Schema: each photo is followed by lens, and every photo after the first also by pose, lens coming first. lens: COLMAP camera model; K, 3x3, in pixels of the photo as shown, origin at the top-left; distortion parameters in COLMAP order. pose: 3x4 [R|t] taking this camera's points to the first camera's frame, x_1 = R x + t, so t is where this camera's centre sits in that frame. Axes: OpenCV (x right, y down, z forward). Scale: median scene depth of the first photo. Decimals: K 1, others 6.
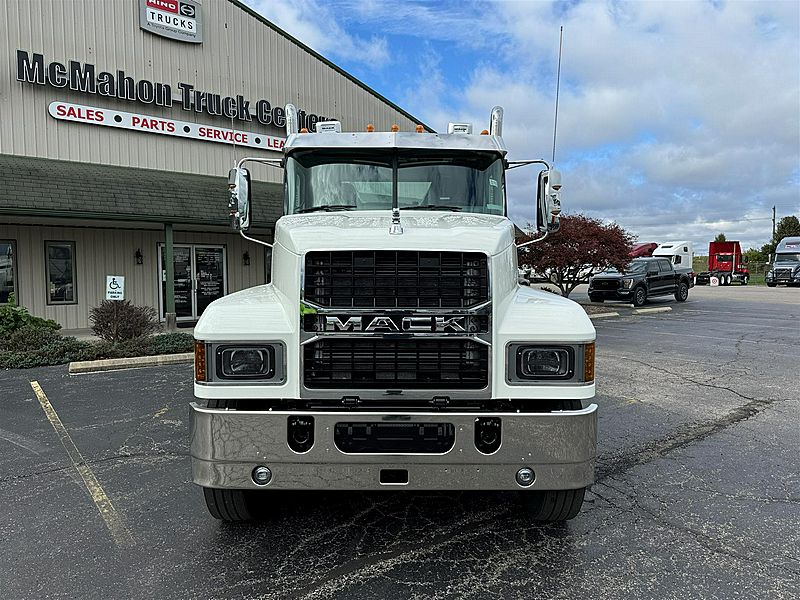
lens RADIAL K [[575.5, 0, 395.7], [0, 575.5, 287.8], [0, 0, 1]] dist [0.029473, -0.000143]
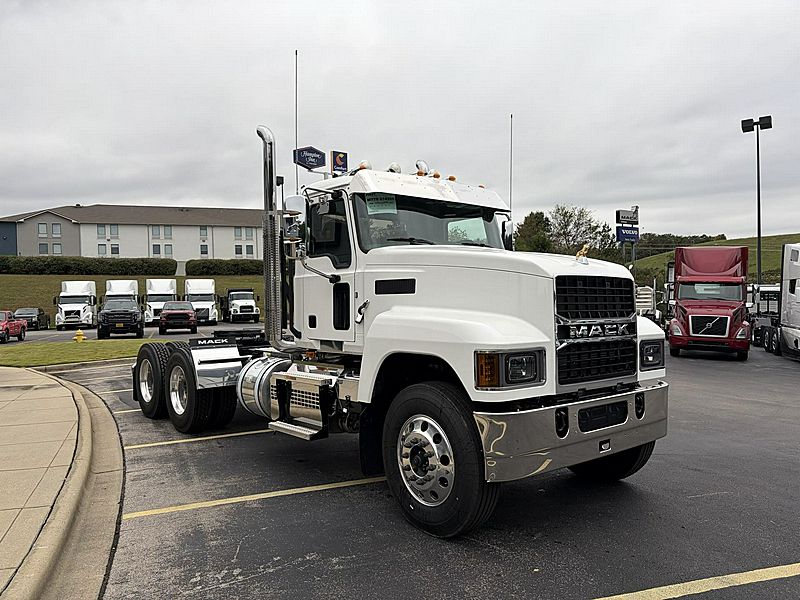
lens RADIAL K [[618.9, 0, 400.0], [0, 618.9, 300.0], [0, 0, 1]] dist [-0.000288, -0.000010]
pose [[0.762085, 0.001459, 0.647476, -1.289698], [0.037029, 0.998263, -0.045833, 0.039723], [-0.646418, 0.058904, 0.760707, 0.199522]]
